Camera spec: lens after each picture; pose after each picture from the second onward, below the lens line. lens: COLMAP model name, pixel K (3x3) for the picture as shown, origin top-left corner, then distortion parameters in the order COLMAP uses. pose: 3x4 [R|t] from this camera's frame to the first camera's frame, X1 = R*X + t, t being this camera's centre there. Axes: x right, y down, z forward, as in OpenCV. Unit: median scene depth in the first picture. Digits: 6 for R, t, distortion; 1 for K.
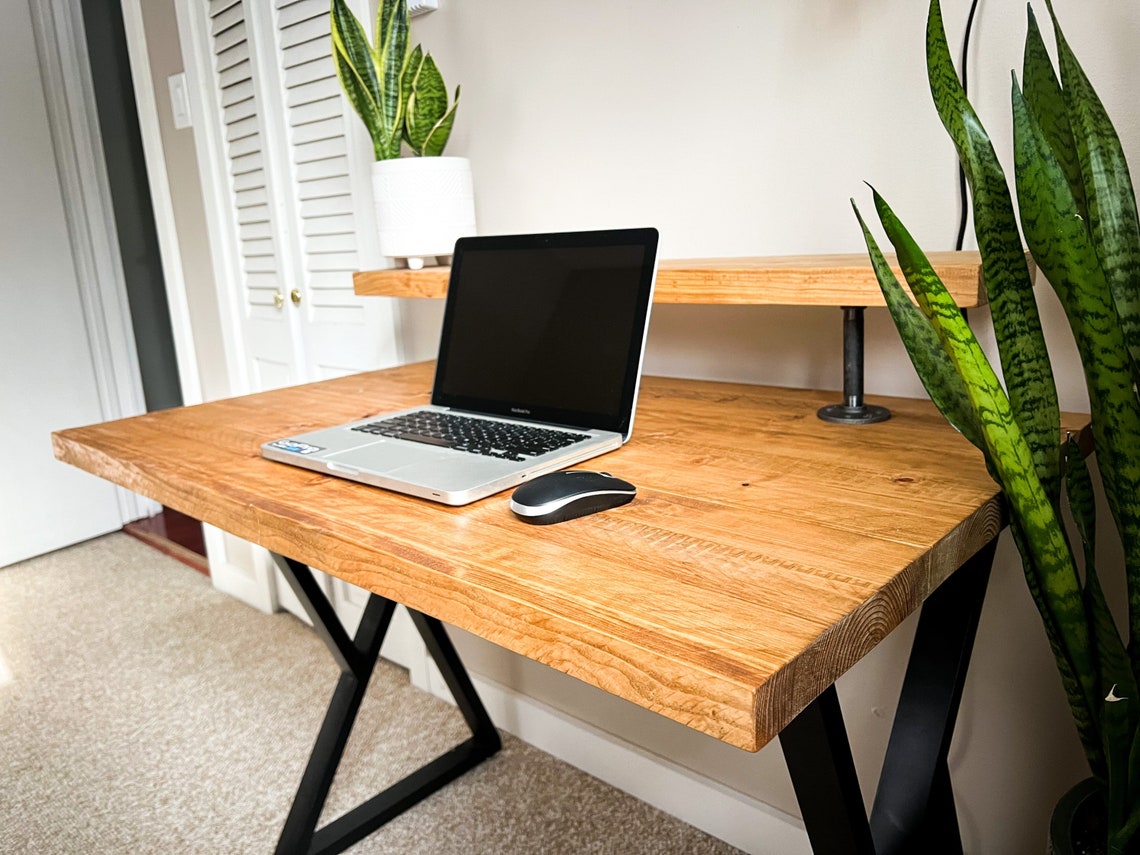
lens RADIAL K [[868.9, 0, 570.0], [0, 868.9, 427.5], [0, 0, 1]] dist [0.004835, -0.007697]
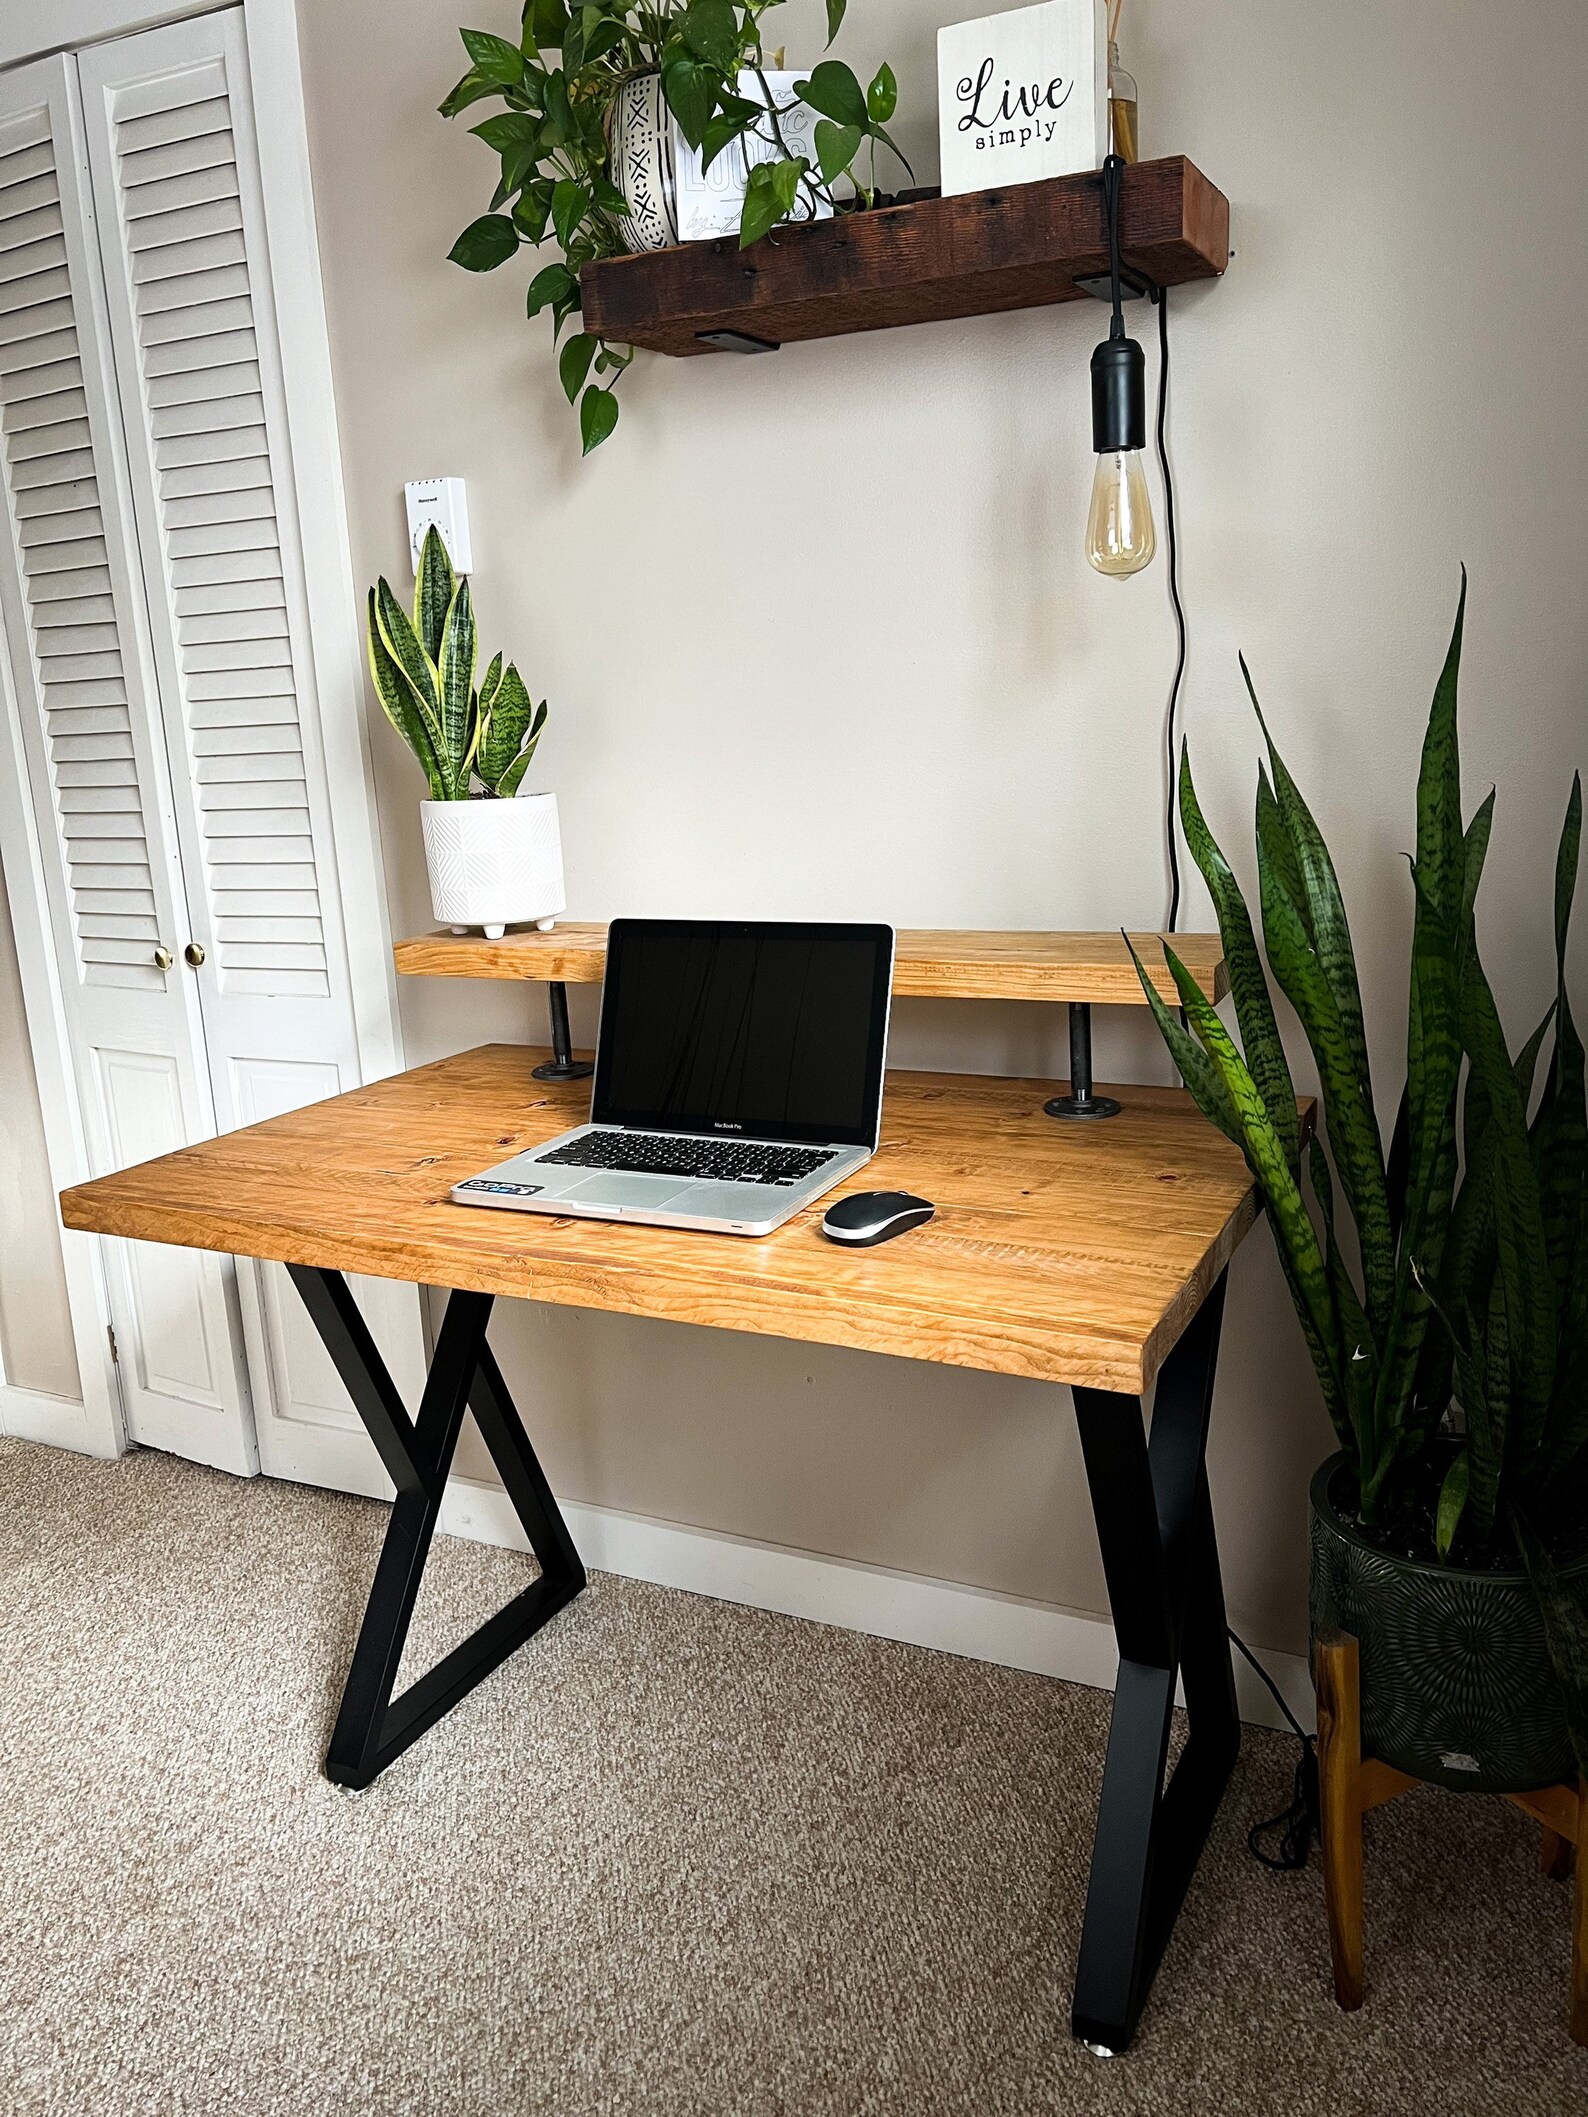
lens RADIAL K [[1593.4, 0, 794.0], [0, 1593.4, 1058.5], [0, 0, 1]] dist [0.050353, -0.075635]
pose [[0.961931, -0.051831, 0.268333, -0.565328], [0.057075, 0.998301, -0.011771, -0.086974], [-0.267267, 0.026637, 0.963254, -0.750659]]
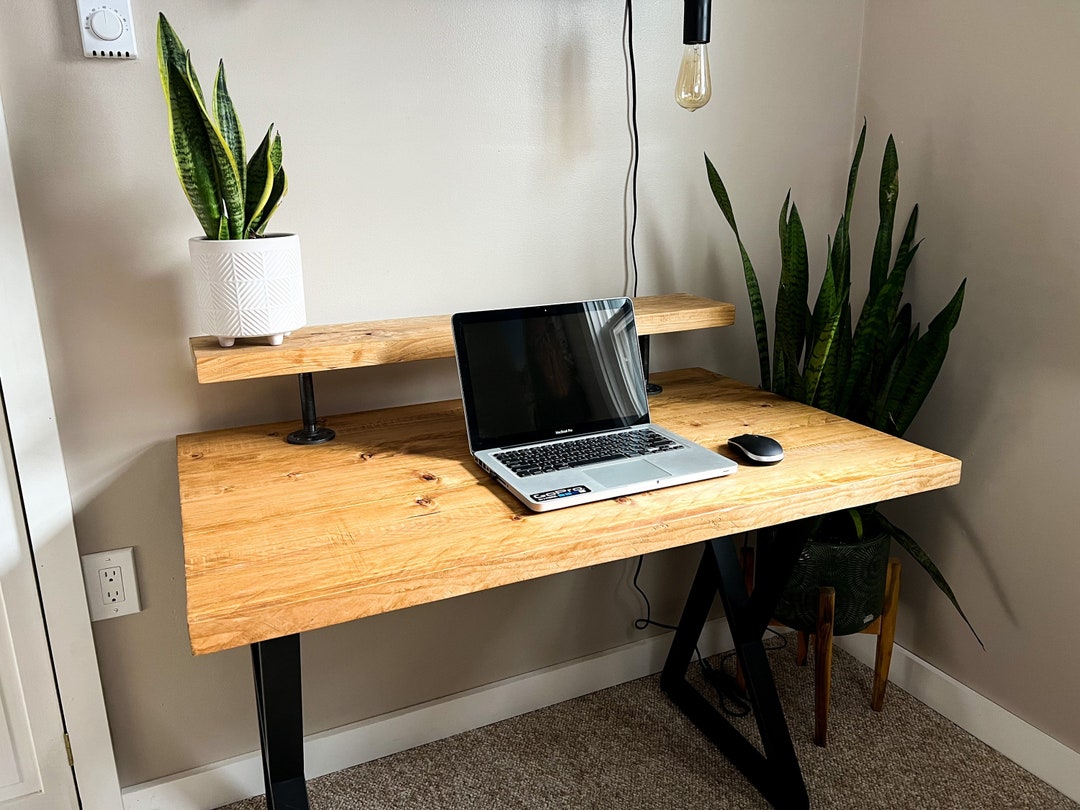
lens RADIAL K [[812.9, 0, 540.0], [0, 812.9, 405.0], [0, 0, 1]] dist [0.050353, -0.075635]
pose [[0.393851, -0.200697, 0.896996, -1.684948], [0.204479, 0.970549, 0.127372, -0.320012], [-0.896142, 0.133251, 0.423290, 0.639975]]
